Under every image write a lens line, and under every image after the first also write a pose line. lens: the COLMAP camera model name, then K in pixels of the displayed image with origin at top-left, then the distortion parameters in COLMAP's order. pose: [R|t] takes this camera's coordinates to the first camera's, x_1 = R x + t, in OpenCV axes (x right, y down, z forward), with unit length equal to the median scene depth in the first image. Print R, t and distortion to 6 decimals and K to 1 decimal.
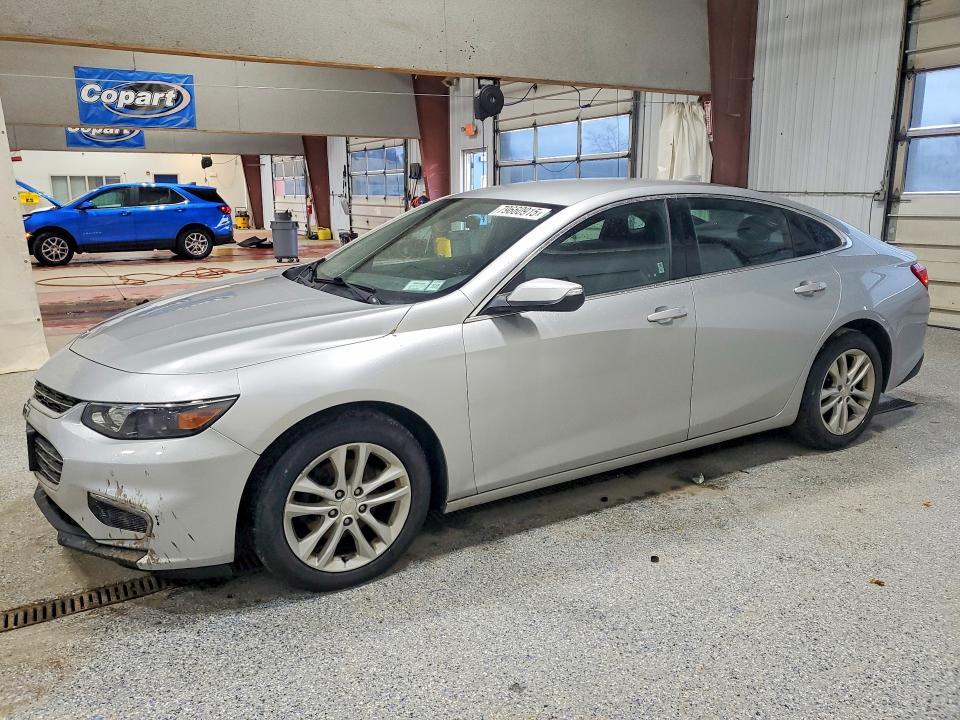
lens RADIAL K [[729.1, 0, 501.5], [0, 729.1, 358.1], [0, 0, 1]] dist [0.003306, 0.001726]
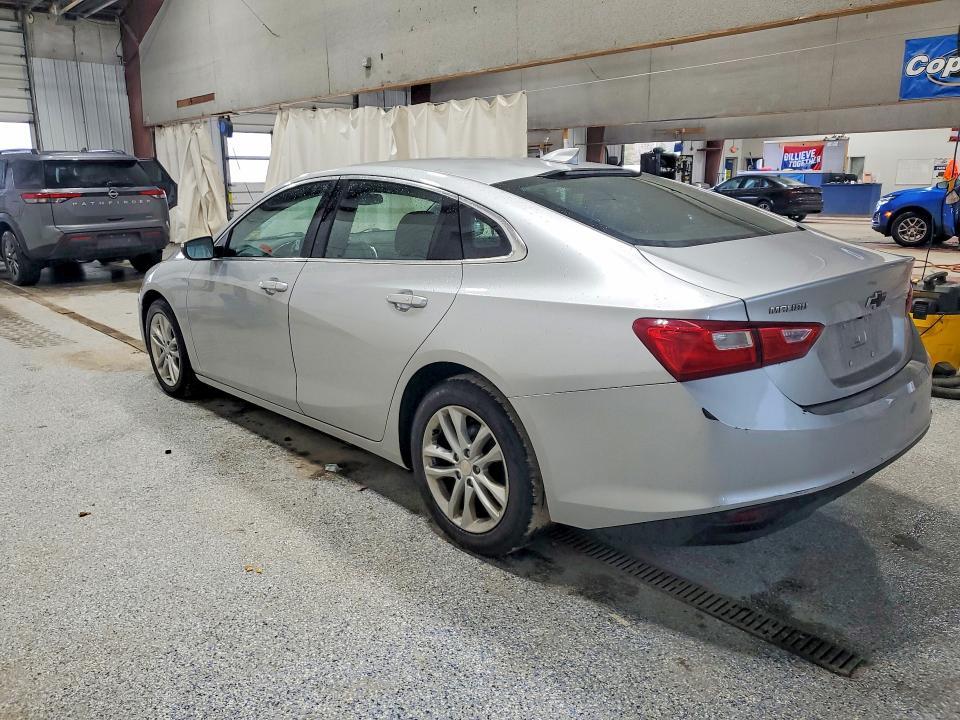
lens RADIAL K [[768.6, 0, 464.2], [0, 768.6, 361.4], [0, 0, 1]] dist [0.023583, -0.014696]
pose [[0.183297, 0.227169, -0.956450, 1.156168], [-0.209028, 0.959692, 0.187880, -0.185774], [0.960578, 0.165487, 0.223393, 0.841625]]
